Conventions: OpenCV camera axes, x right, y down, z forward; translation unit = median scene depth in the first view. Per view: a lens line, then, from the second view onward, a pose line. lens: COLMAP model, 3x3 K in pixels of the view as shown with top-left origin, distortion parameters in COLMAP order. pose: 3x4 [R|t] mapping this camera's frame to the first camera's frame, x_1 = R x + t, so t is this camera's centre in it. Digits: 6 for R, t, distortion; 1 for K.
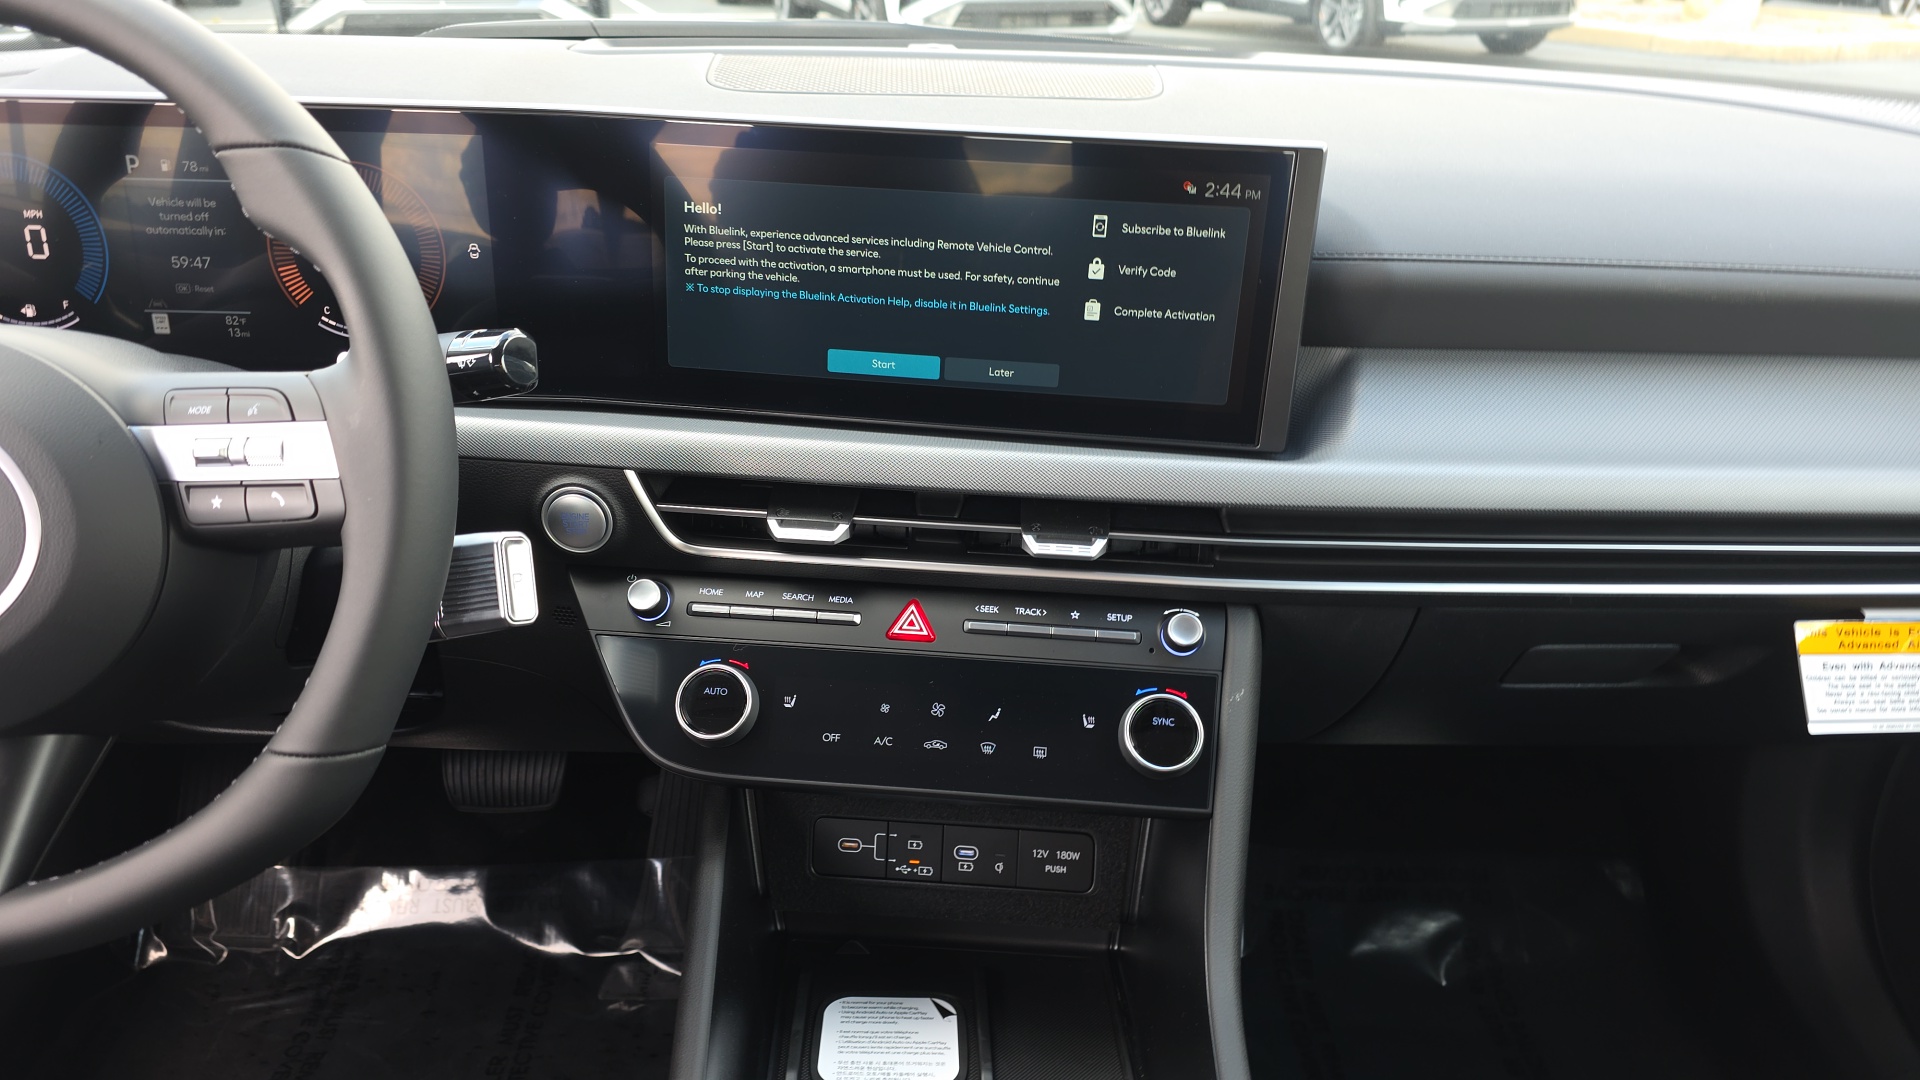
lens RADIAL K [[1304.0, 0, 934.8], [0, 1304.0, 561.3], [0, 0, 1]] dist [0.065788, -0.068445]
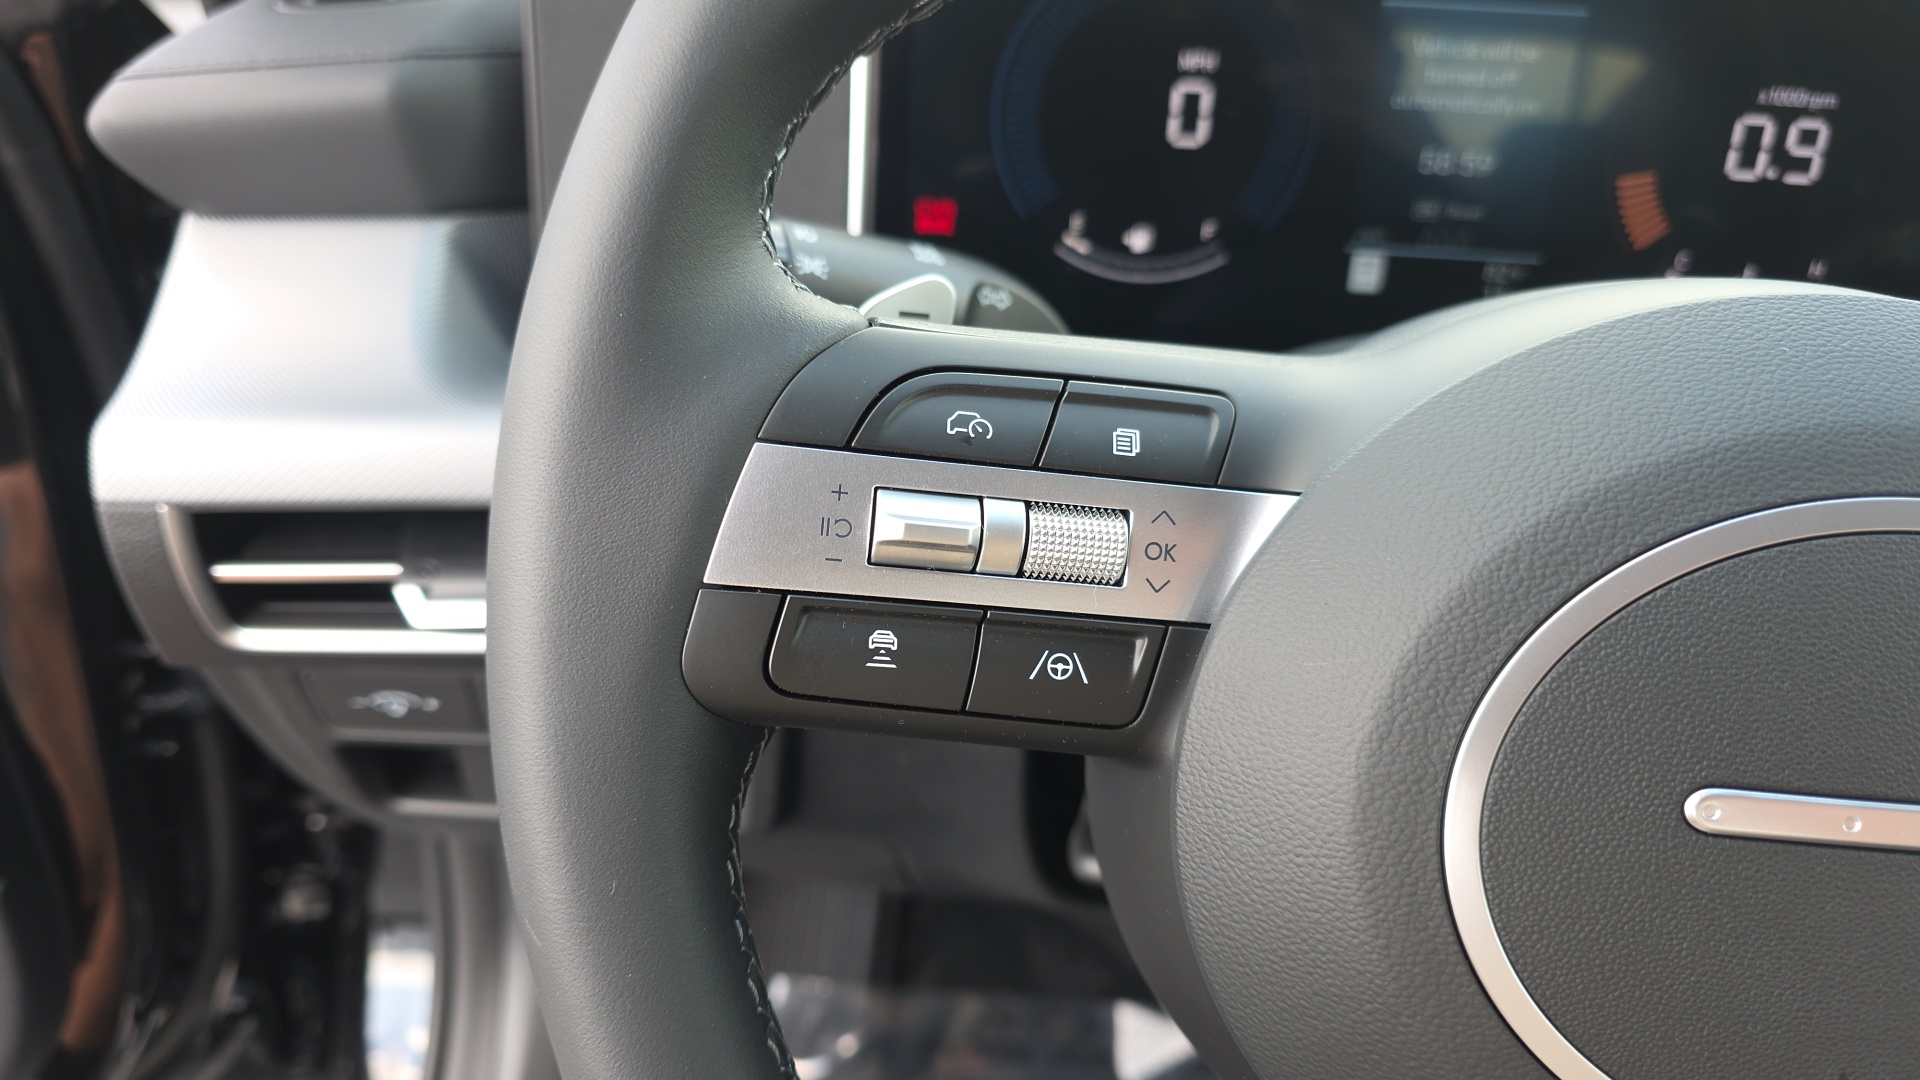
lens RADIAL K [[1304.0, 0, 958.5], [0, 1304.0, 536.3], [0, 0, 1]] dist [0.065788, -0.068445]
pose [[0.996802, 0.059839, -0.052963, -0.731640], [-0.058253, 0.997821, 0.030995, -0.078237], [0.054702, -0.027811, 0.998115, 0.446178]]
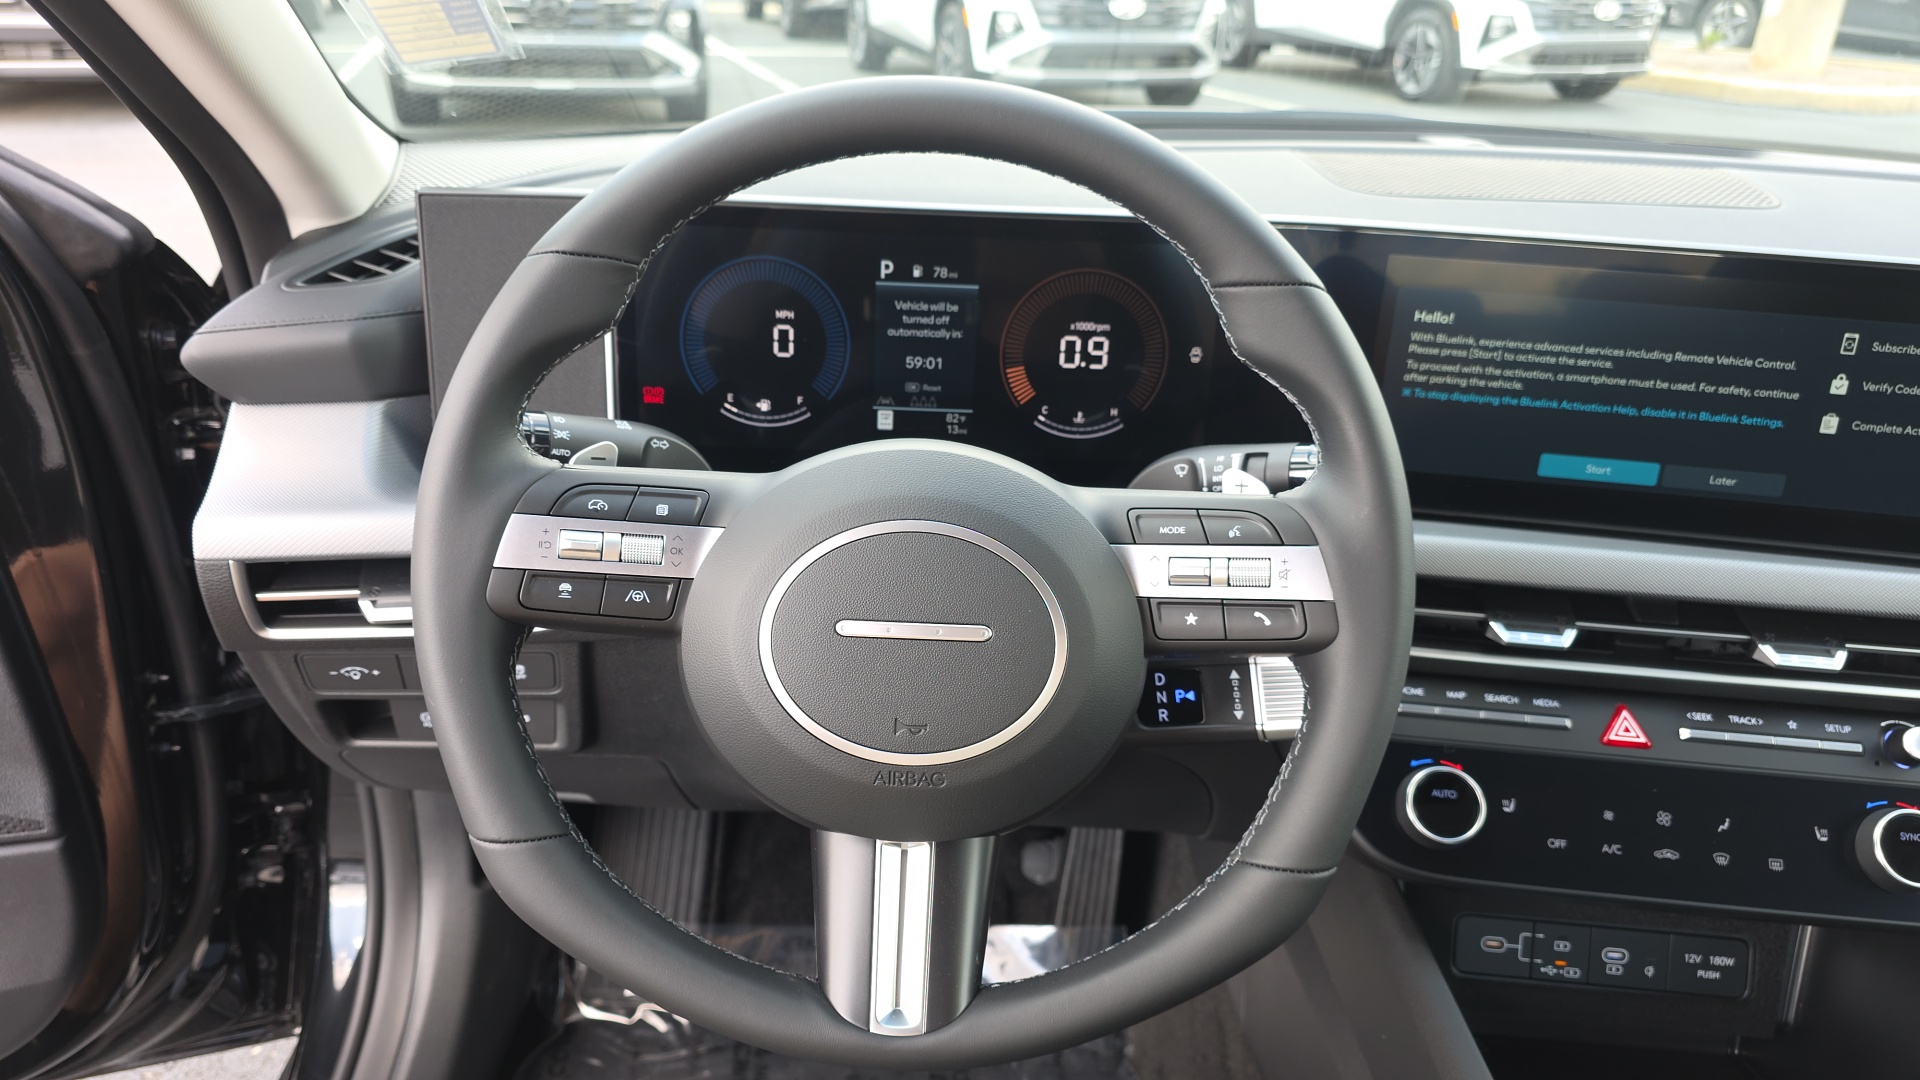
lens RADIAL K [[1304.0, 0, 936.8], [0, 1304.0, 528.2], [0, 0, 1]] dist [0.065788, -0.068445]
pose [[0.999733, 0.020914, -0.009810, -0.542282], [-0.021305, 0.998907, -0.041599, -0.053124], [0.008929, 0.041797, 0.999086, -0.022037]]
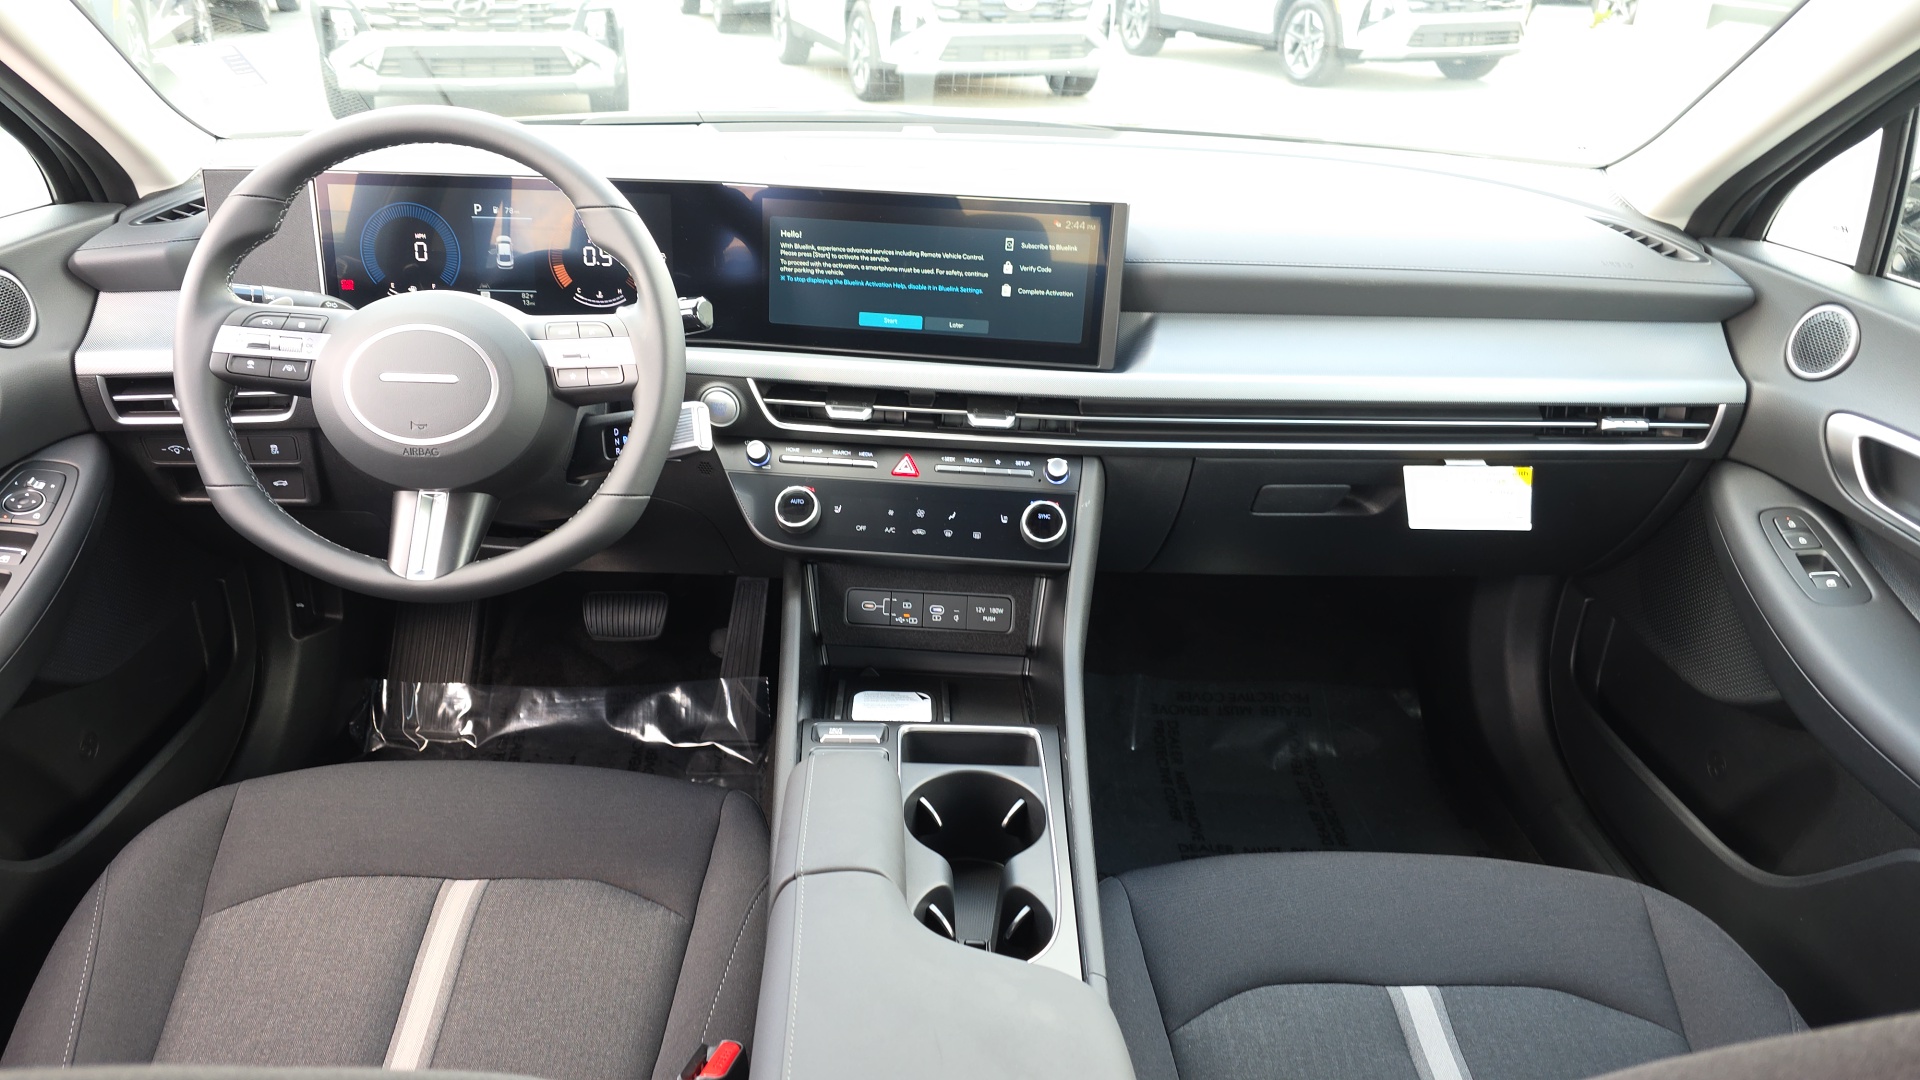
lens RADIAL K [[1304.0, 0, 922.2], [0, 1304.0, 525.8], [0, 0, 1]] dist [0.065788, -0.068445]
pose [[0.999996, 0.002584, -0.001454, 0.007349], [-0.002631, 0.999422, -0.033894, 0.189976], [0.001365, 0.033897, 0.999424, -0.774843]]
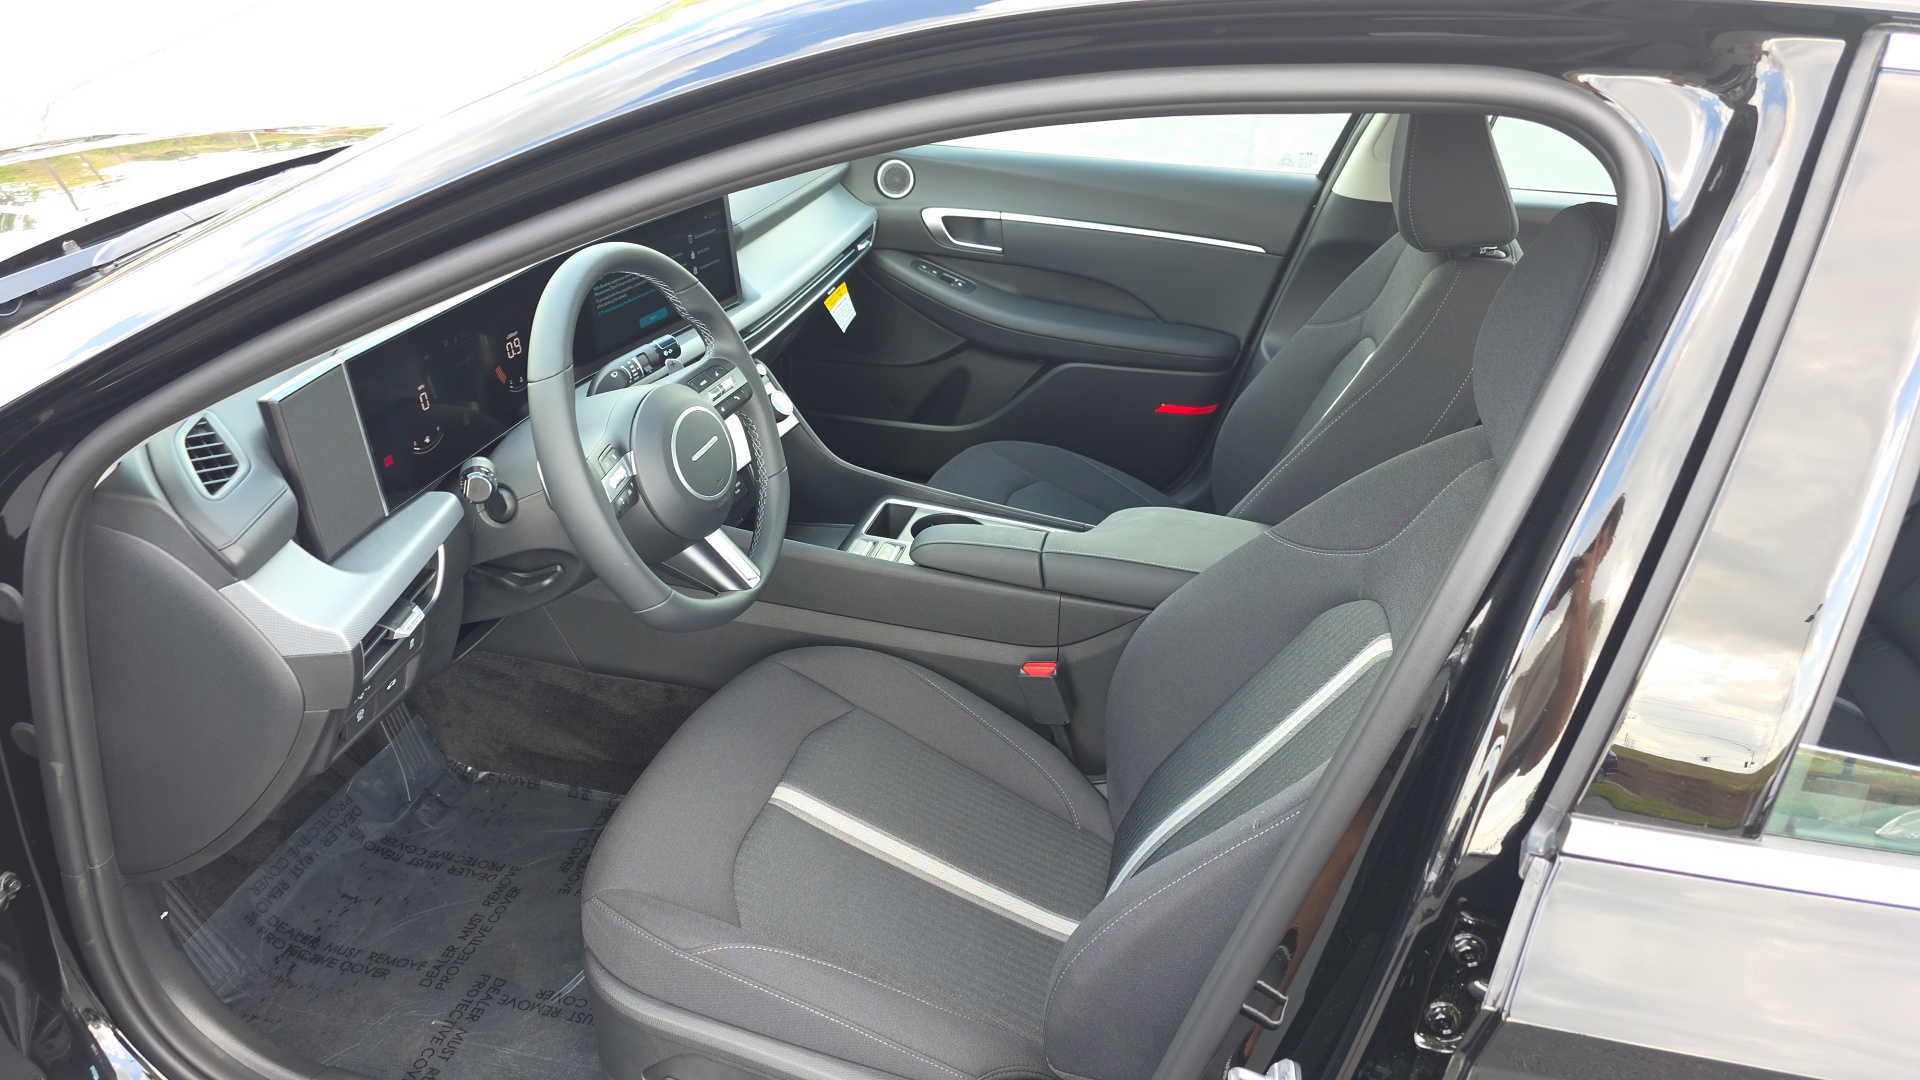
lens RADIAL K [[1304.0, 0, 974.0], [0, 1304.0, 531.0], [0, 0, 1]] dist [0.065788, -0.068445]
pose [[0.243655, -0.457297, 0.855285, -2.157436], [0.376921, 0.857189, 0.350937, -0.442622], [-0.893623, 0.236867, 0.381223, -0.358697]]
